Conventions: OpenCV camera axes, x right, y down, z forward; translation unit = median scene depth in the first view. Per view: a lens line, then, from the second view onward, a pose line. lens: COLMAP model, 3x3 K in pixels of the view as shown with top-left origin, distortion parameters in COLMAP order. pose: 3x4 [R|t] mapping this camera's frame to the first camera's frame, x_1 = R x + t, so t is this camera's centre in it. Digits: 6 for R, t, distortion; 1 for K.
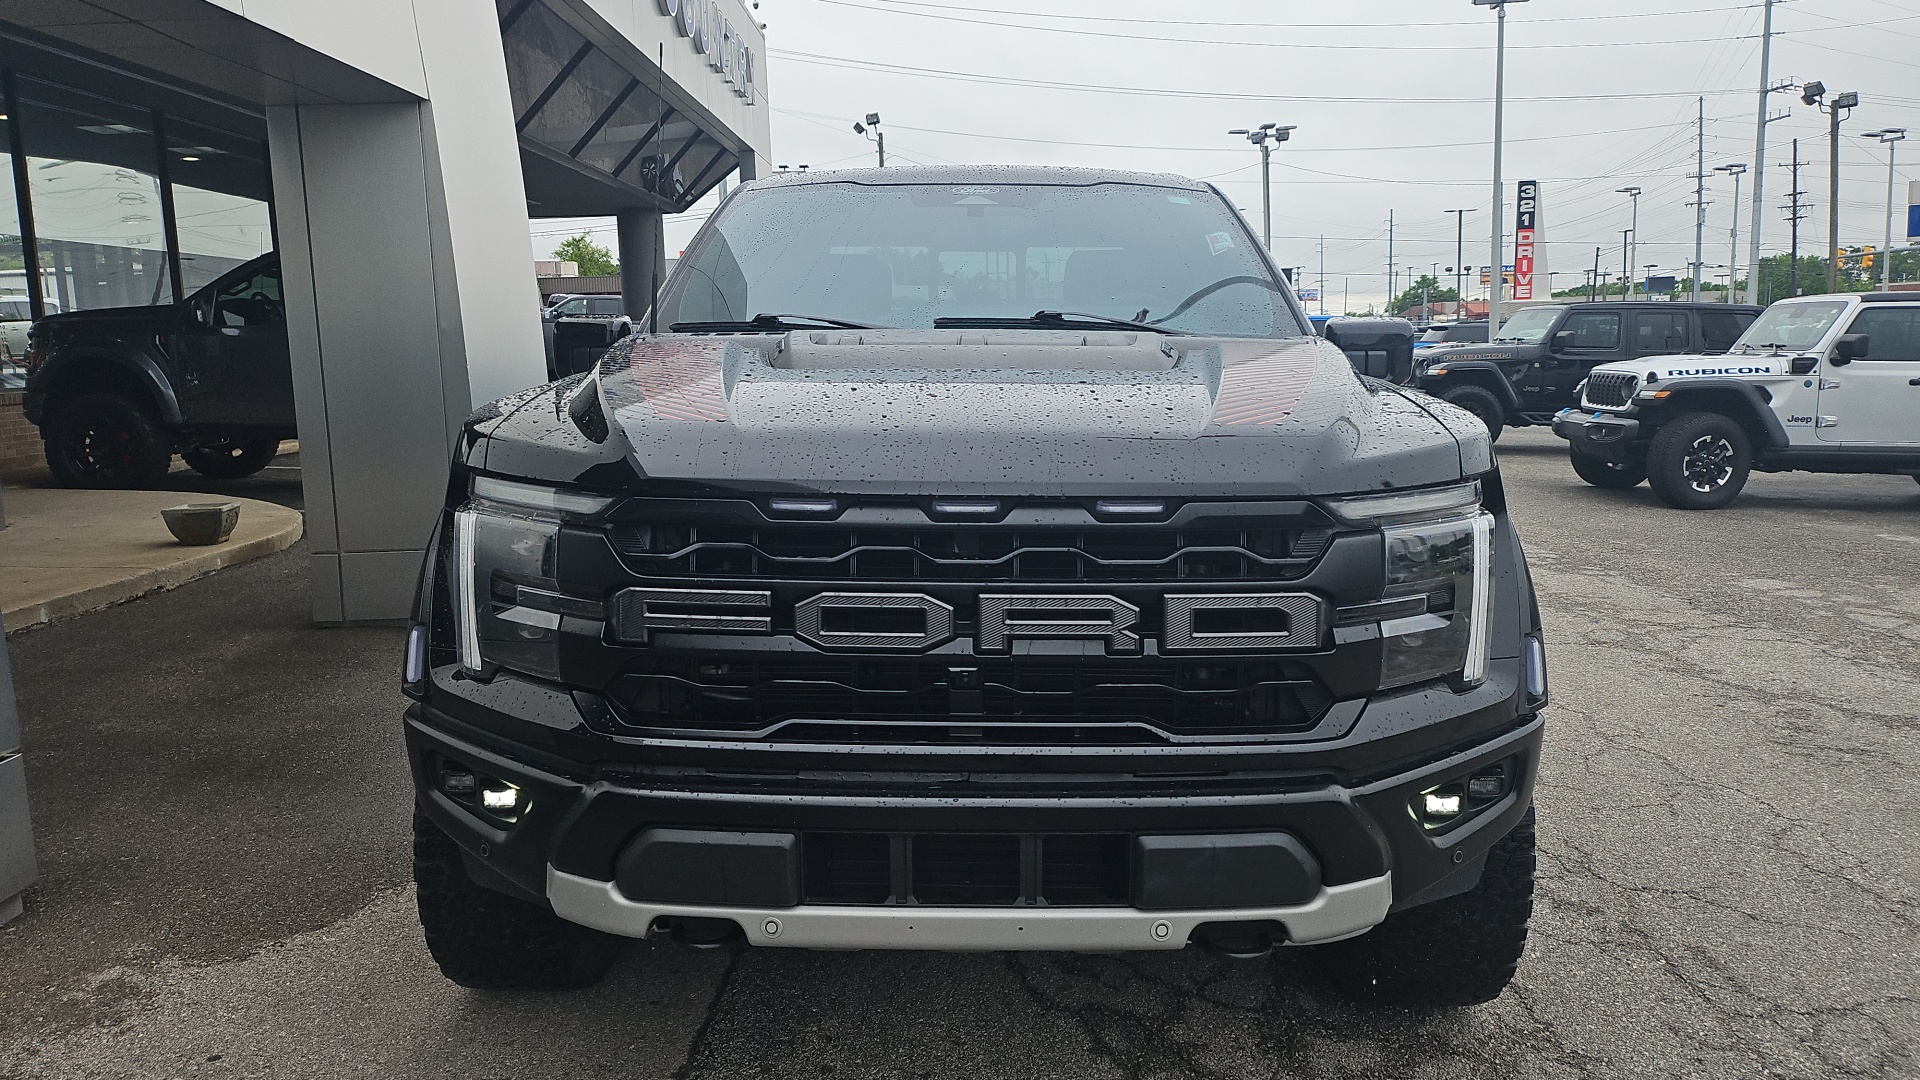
lens RADIAL K [[1310.5, 0, 958.5], [0, 1310.5, 517.4], [0, 0, 1]] dist [0.070526, -0.071884]
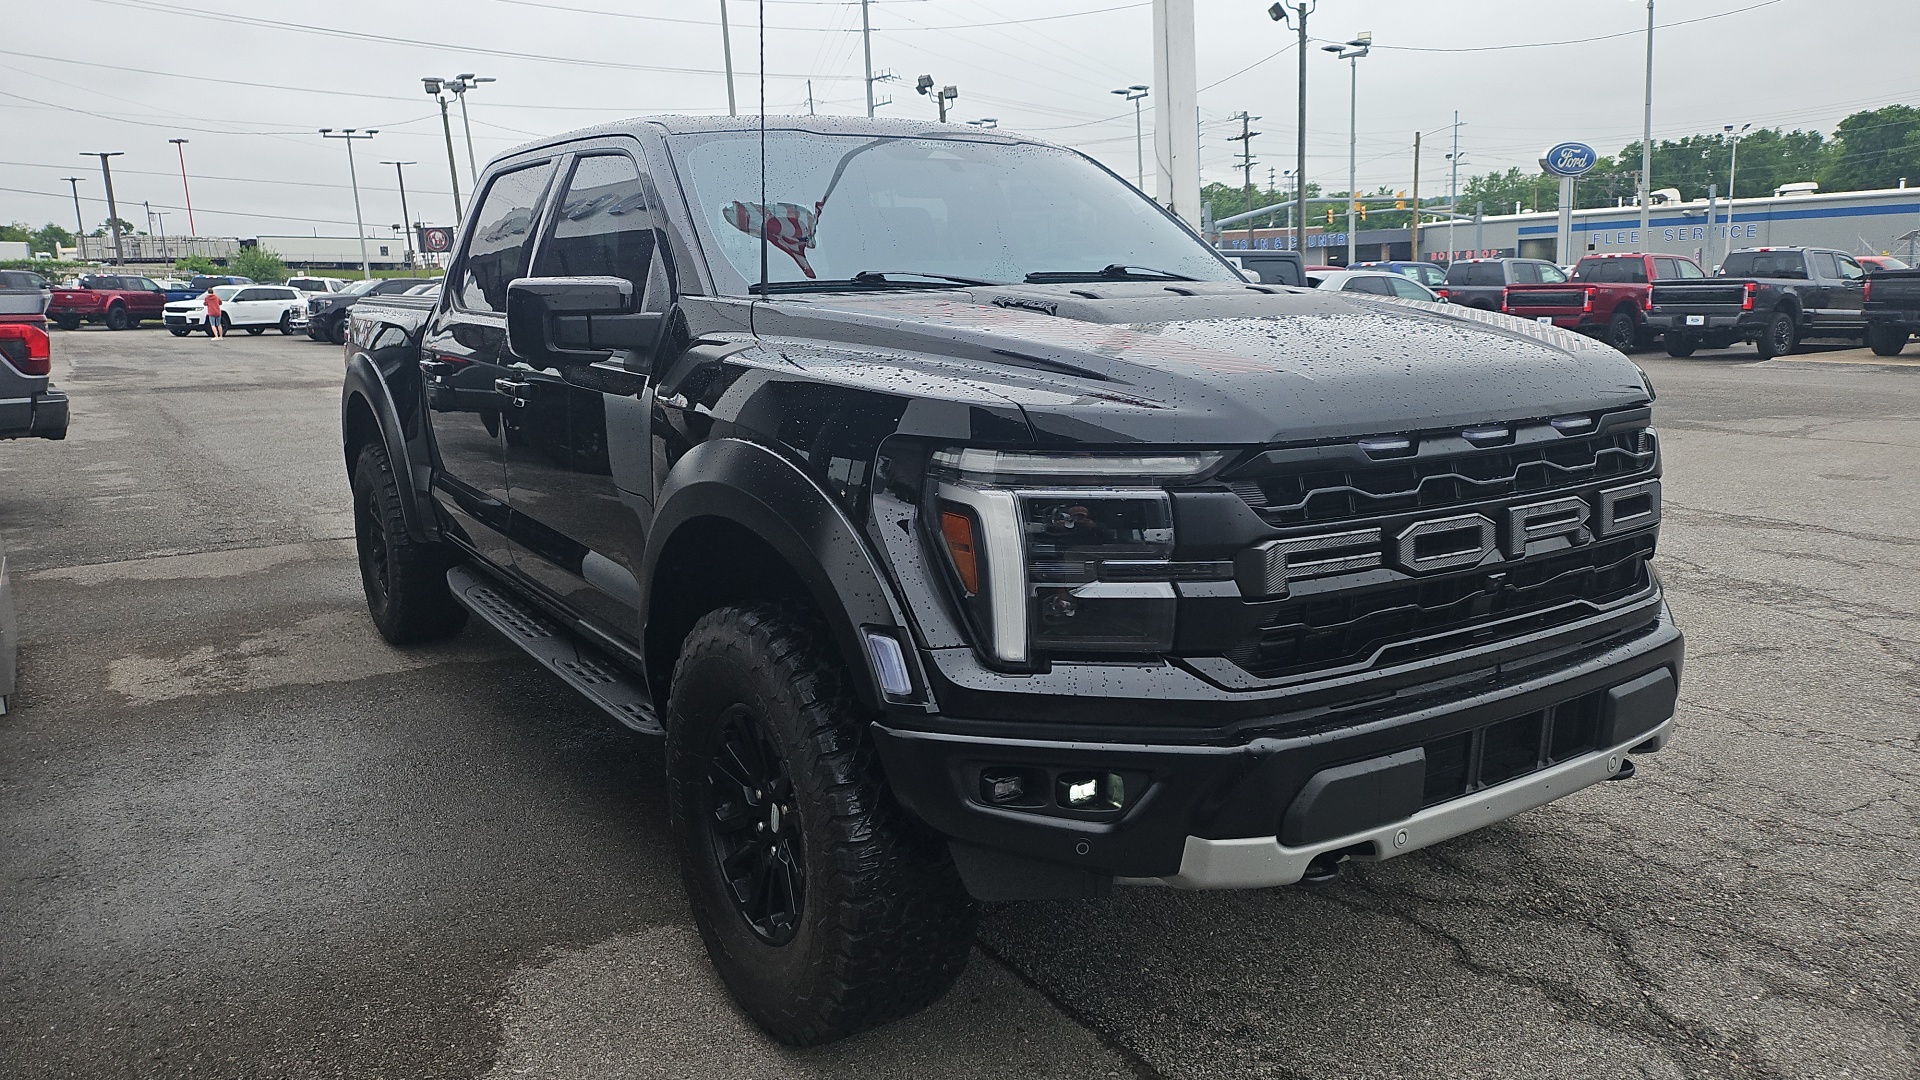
lens RADIAL K [[1310.5, 0, 958.5], [0, 1310.5, 517.4], [0, 0, 1]] dist [0.070526, -0.071884]
pose [[0.828161, -0.114303, 0.548711, -0.997544], [0.098435, 0.993430, 0.058376, -0.046639], [-0.551778, 0.005667, 0.833972, 0.298701]]
